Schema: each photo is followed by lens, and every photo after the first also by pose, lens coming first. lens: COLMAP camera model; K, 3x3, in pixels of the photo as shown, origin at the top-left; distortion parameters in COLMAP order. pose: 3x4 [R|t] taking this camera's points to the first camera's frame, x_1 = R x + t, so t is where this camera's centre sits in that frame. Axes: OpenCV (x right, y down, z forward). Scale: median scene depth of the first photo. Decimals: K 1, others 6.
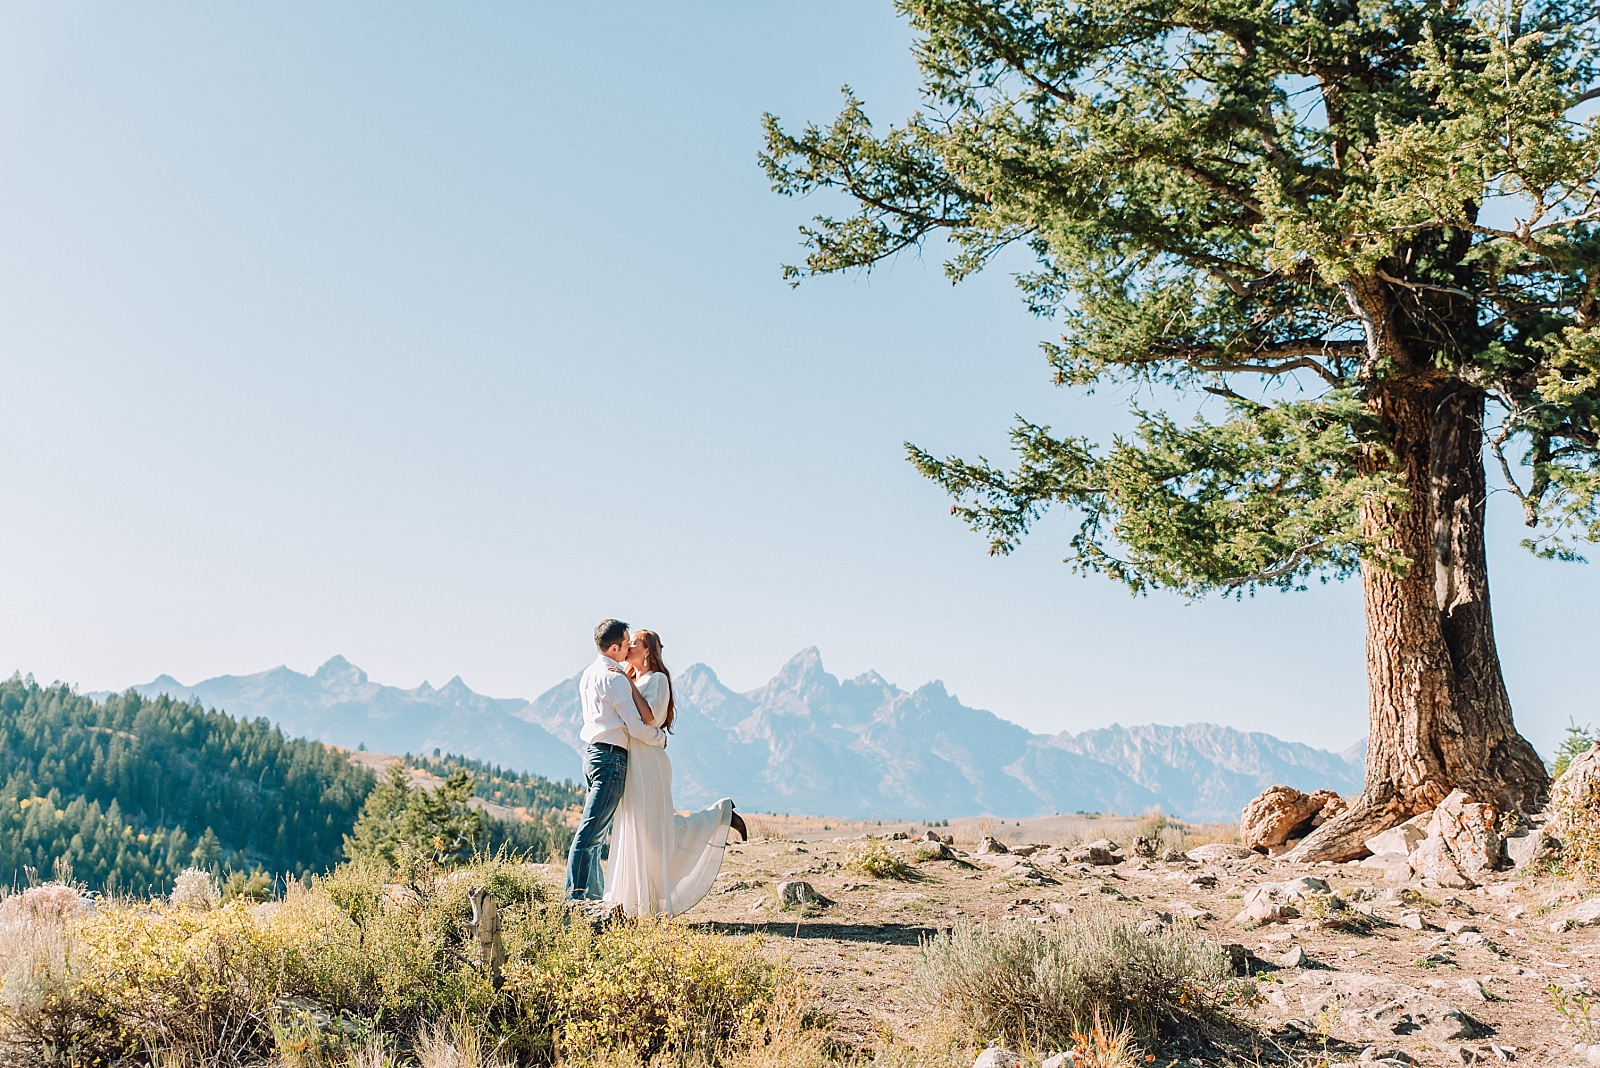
lens RADIAL K [[1832.6, 0, 729.2], [0, 1832.6, 531.1], [0, 0, 1]] dist [-0.023947, 0.046512]
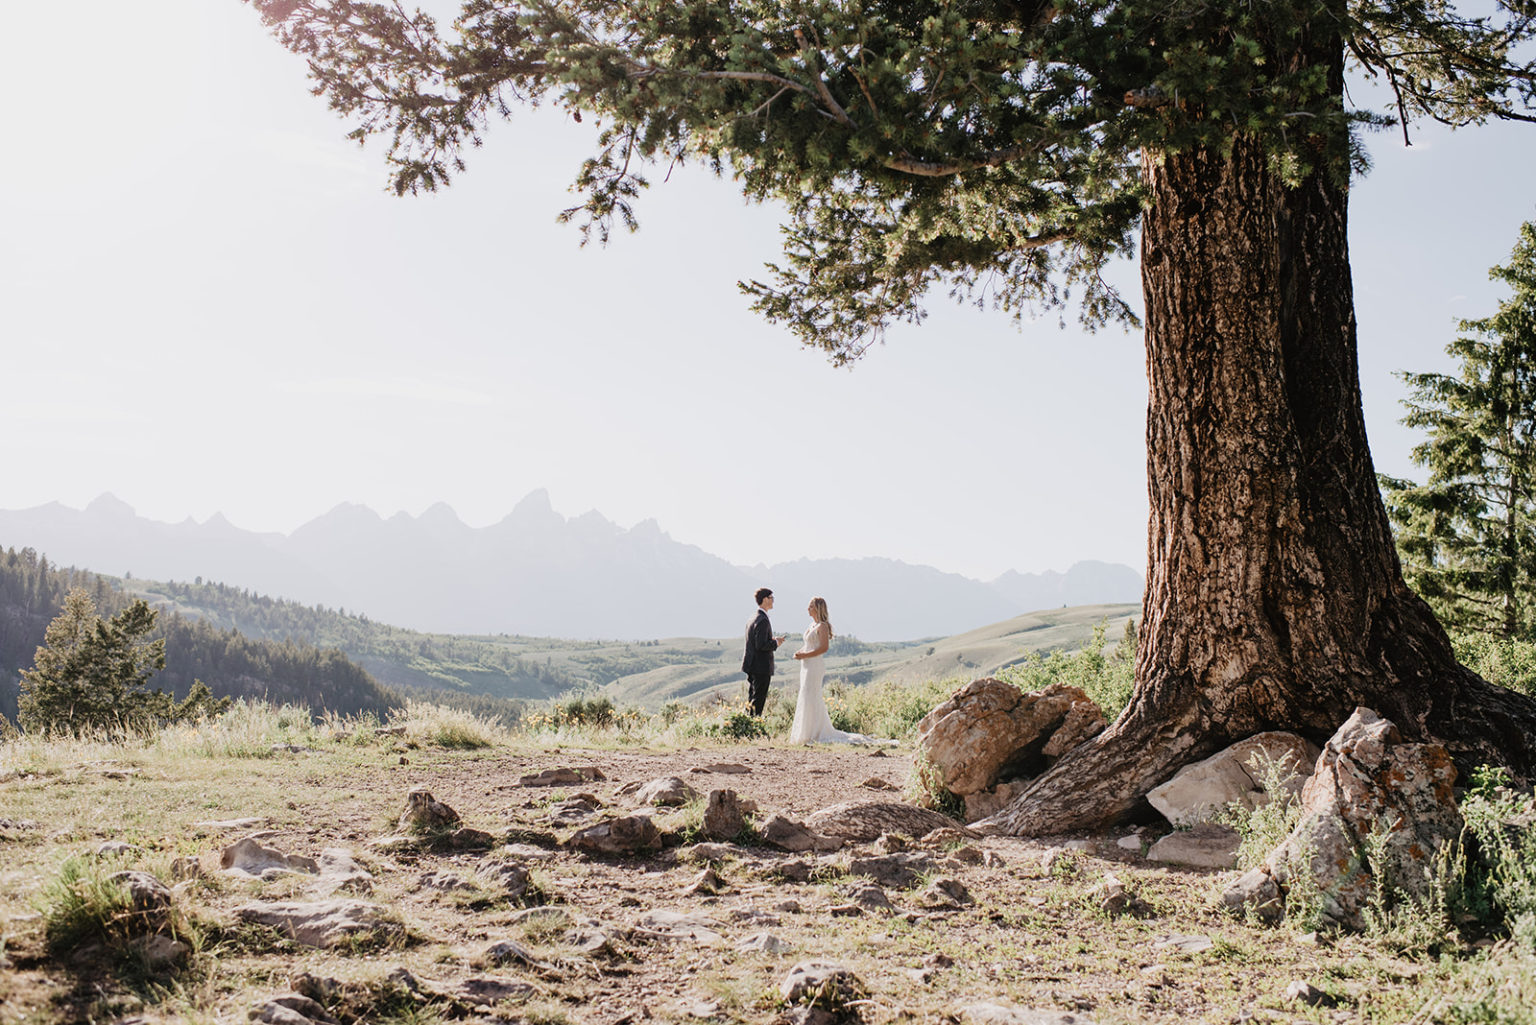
lens RADIAL K [[1595.0, 0, 768.0], [0, 1595.0, 512.5], [0, 0, 1]] dist [-0.088034, 0.002196]
pose [[0.983041, 0.008527, 0.183187, 0.154308], [-0.022683, 0.996901, 0.075322, 0.057087], [-0.181977, -0.078200, 0.980188, 0.569438]]
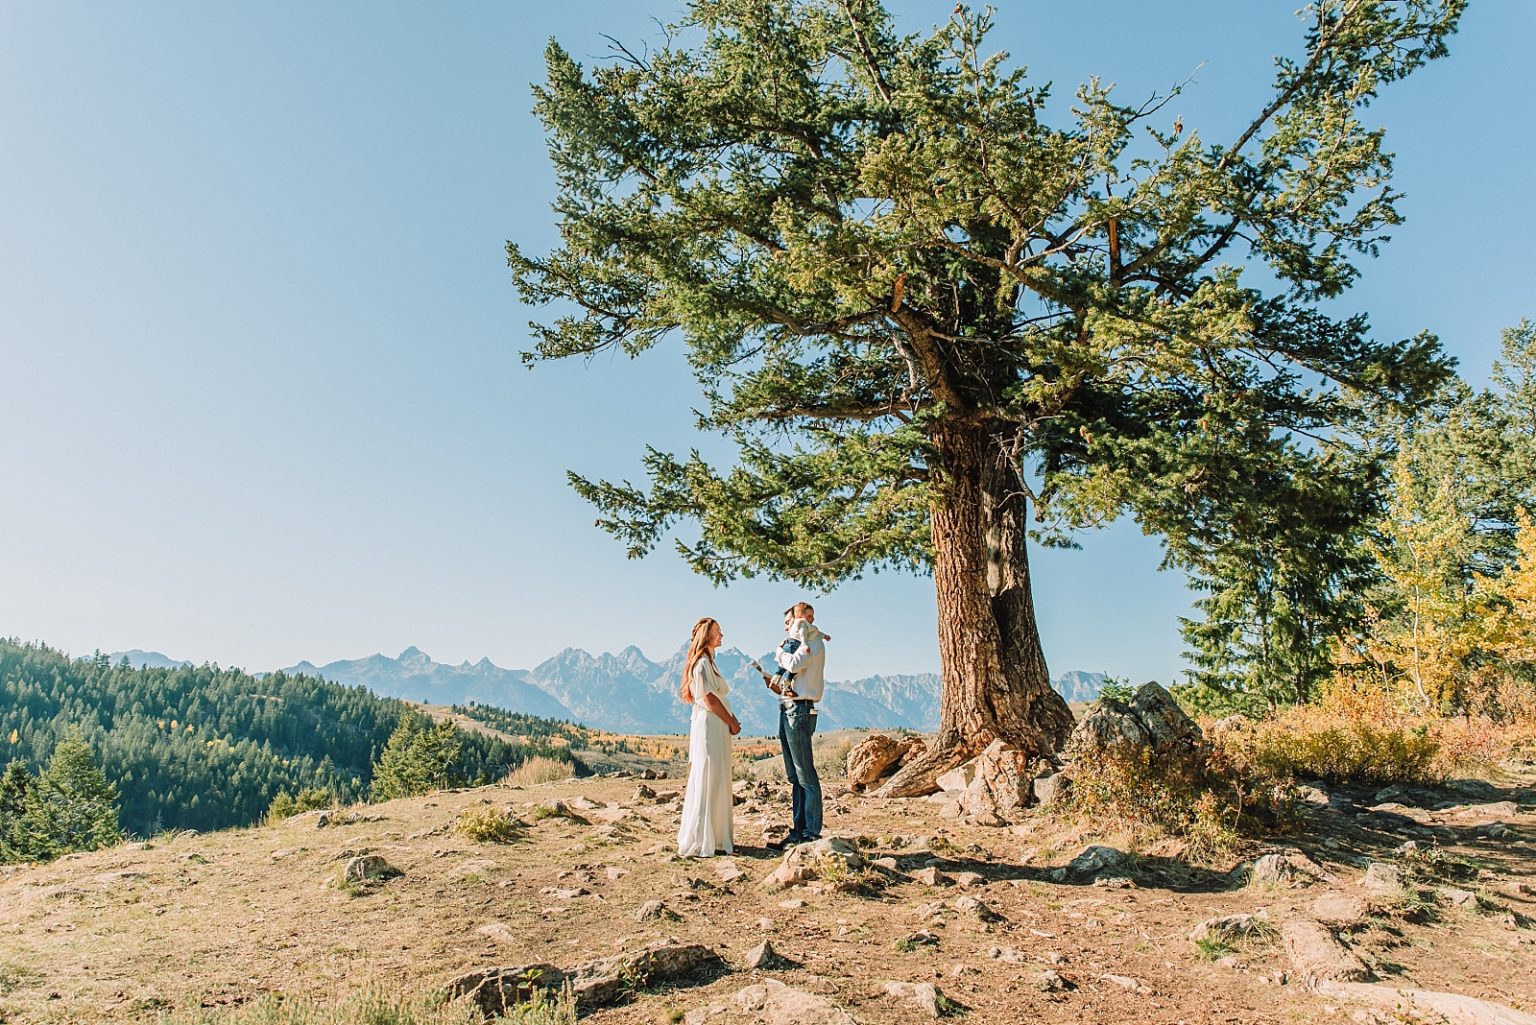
lens RADIAL K [[1069.3, 0, 732.7], [0, 1069.3, 511.6], [0, 0, 1]] dist [-0.002113, 0.000845]
pose [[0.997010, -0.015939, 0.075612, 0.150390], [0.019785, 0.998533, -0.050394, 0.018470], [-0.074698, 0.051739, 0.995863, 0.255137]]
